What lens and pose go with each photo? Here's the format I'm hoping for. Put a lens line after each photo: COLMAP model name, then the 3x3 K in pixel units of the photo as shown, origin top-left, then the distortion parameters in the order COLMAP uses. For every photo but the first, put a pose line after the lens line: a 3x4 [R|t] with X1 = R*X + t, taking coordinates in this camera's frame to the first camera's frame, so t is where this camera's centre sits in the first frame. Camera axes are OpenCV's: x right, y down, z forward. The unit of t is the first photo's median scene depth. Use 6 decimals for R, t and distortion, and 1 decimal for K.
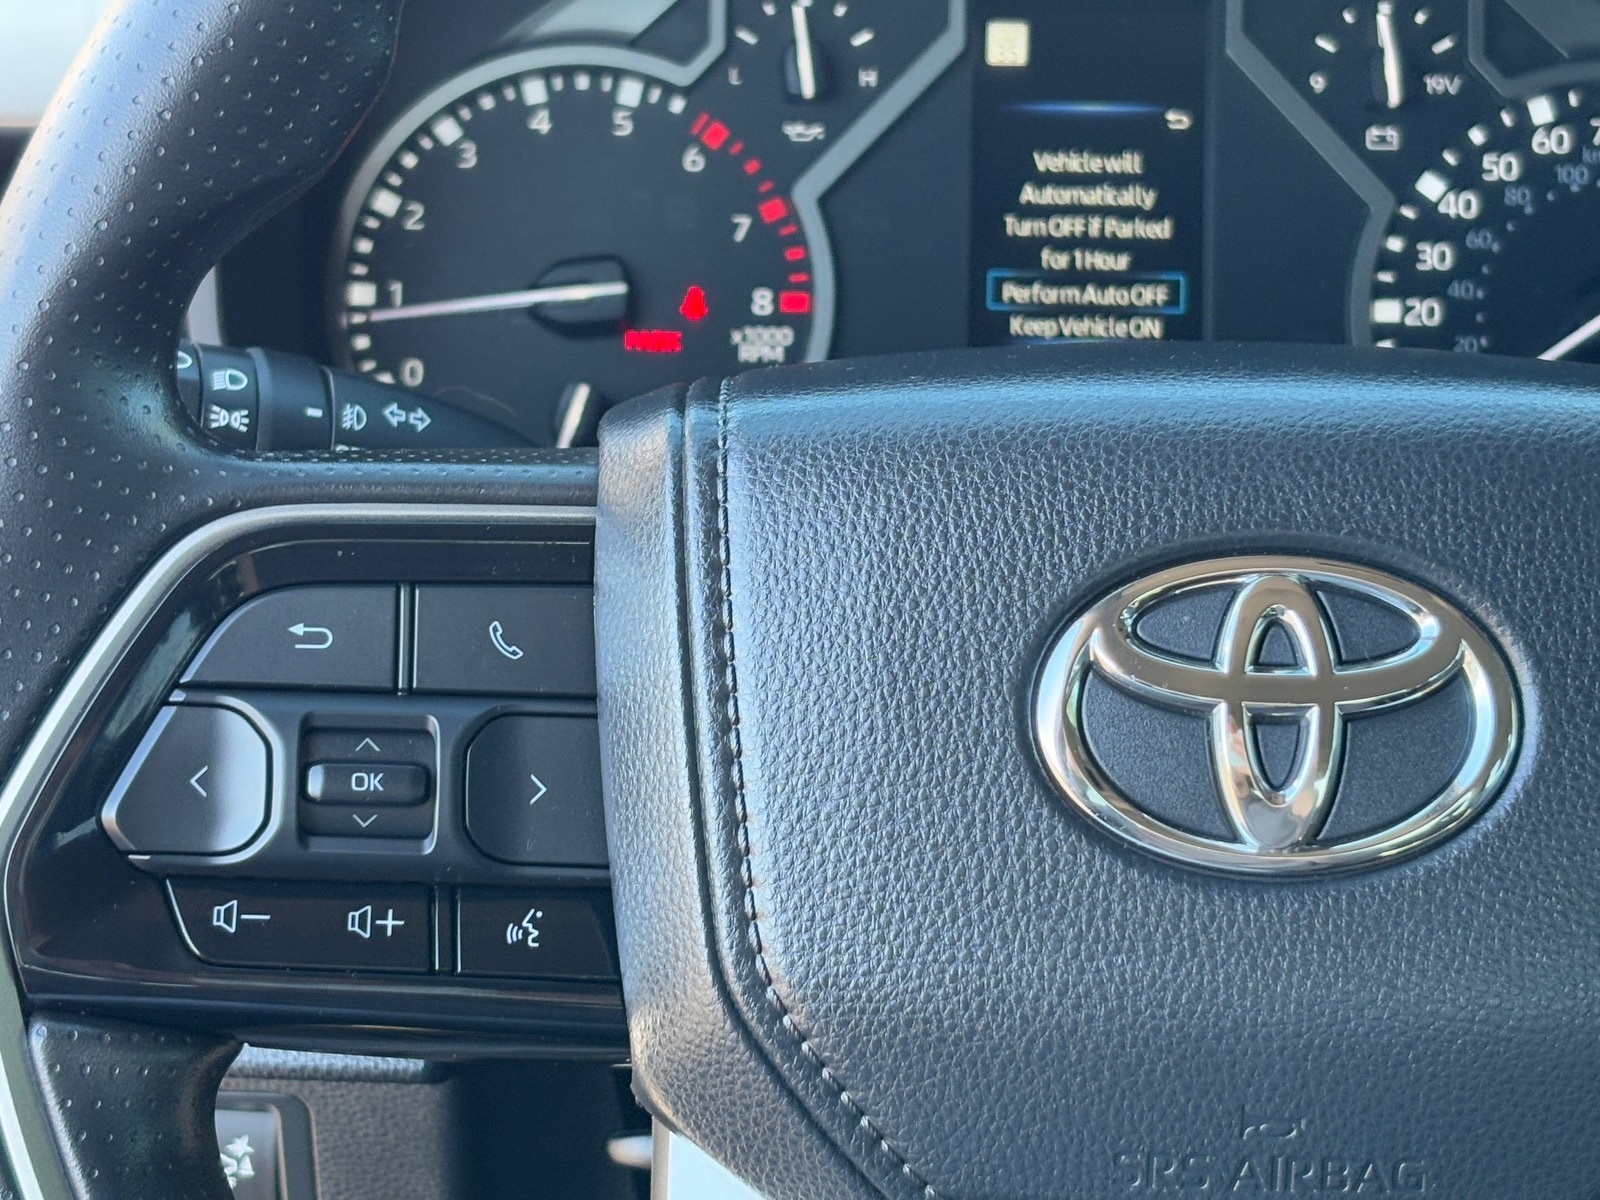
lens RADIAL K [[3349.7, 0, 800.2], [0, 3349.7, 591.3], [0, 0, 1]] dist [0.337262, -1.860133]
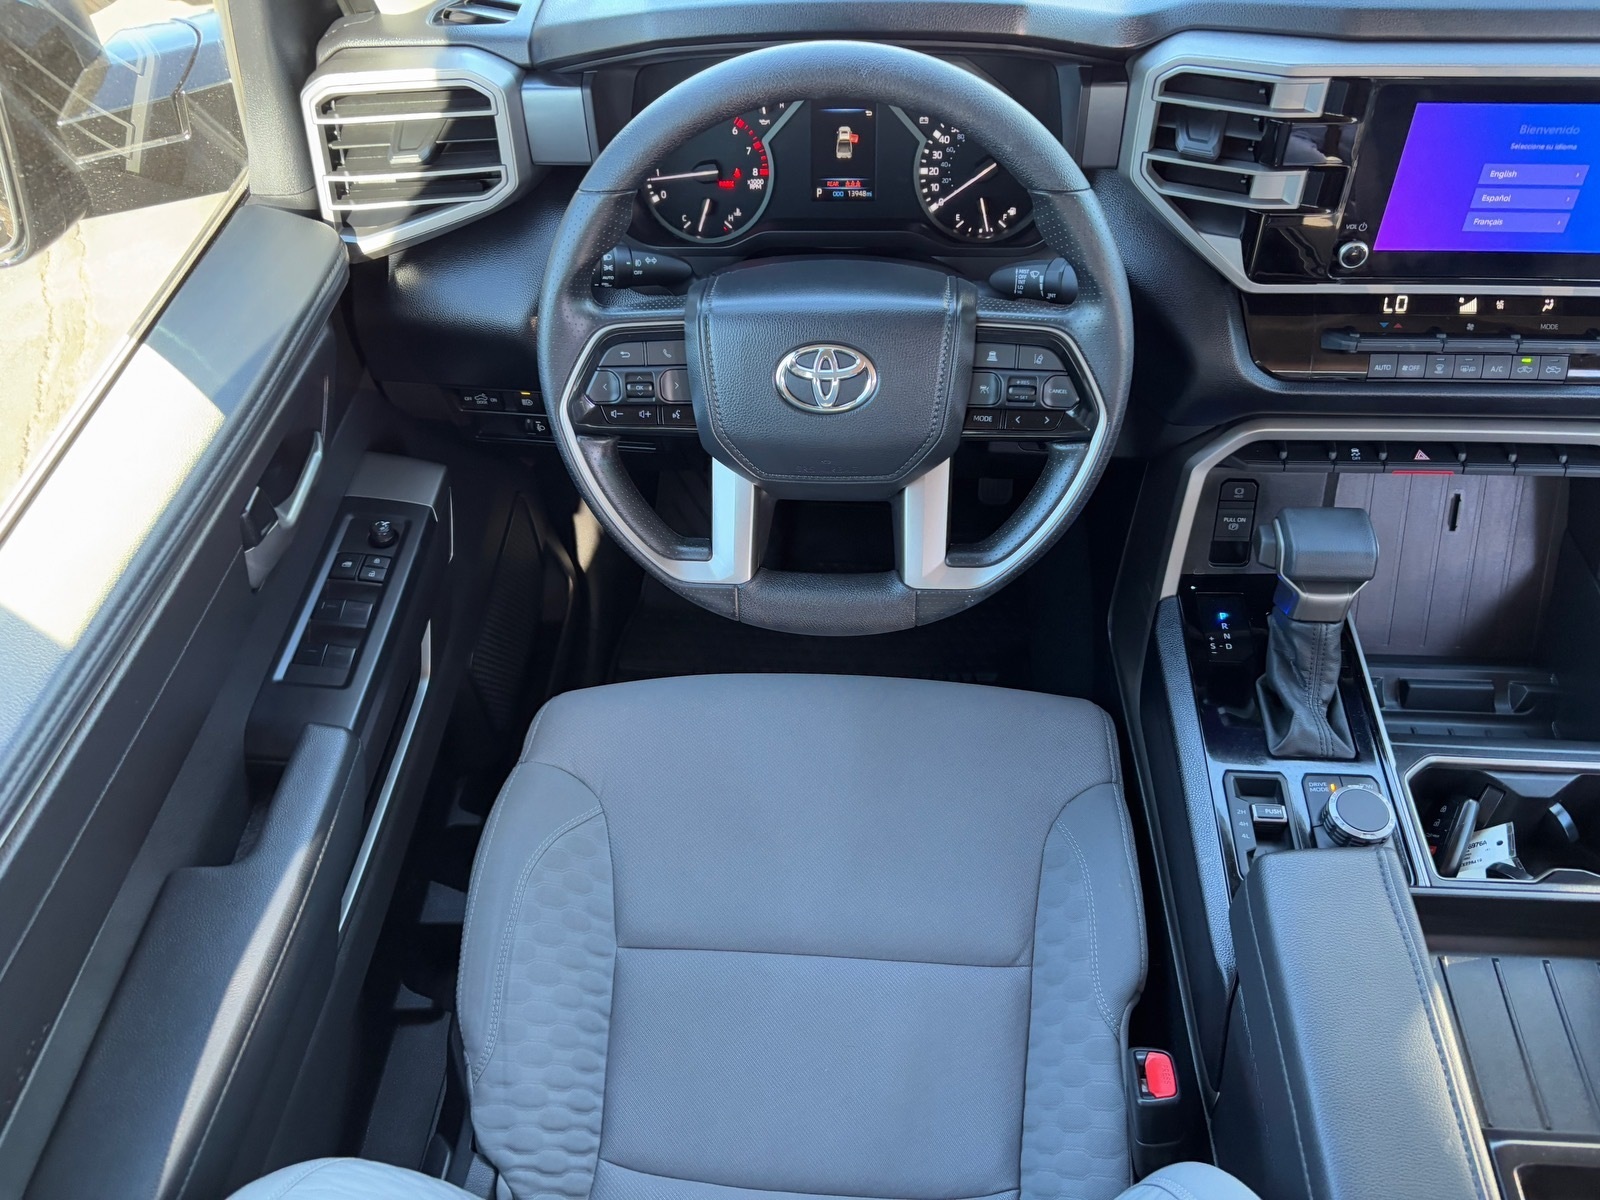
lens RADIAL K [[1214.7, 0, 797.1], [0, 1214.7, 597.3], [0, 0, 1]] dist [0.031005, -0.049419]
pose [[0.996456, 0.004686, -0.083982, 0.189914], [0.035548, 0.881436, 0.470963, -0.385471], [0.076232, -0.472280, 0.878146, -0.499909]]
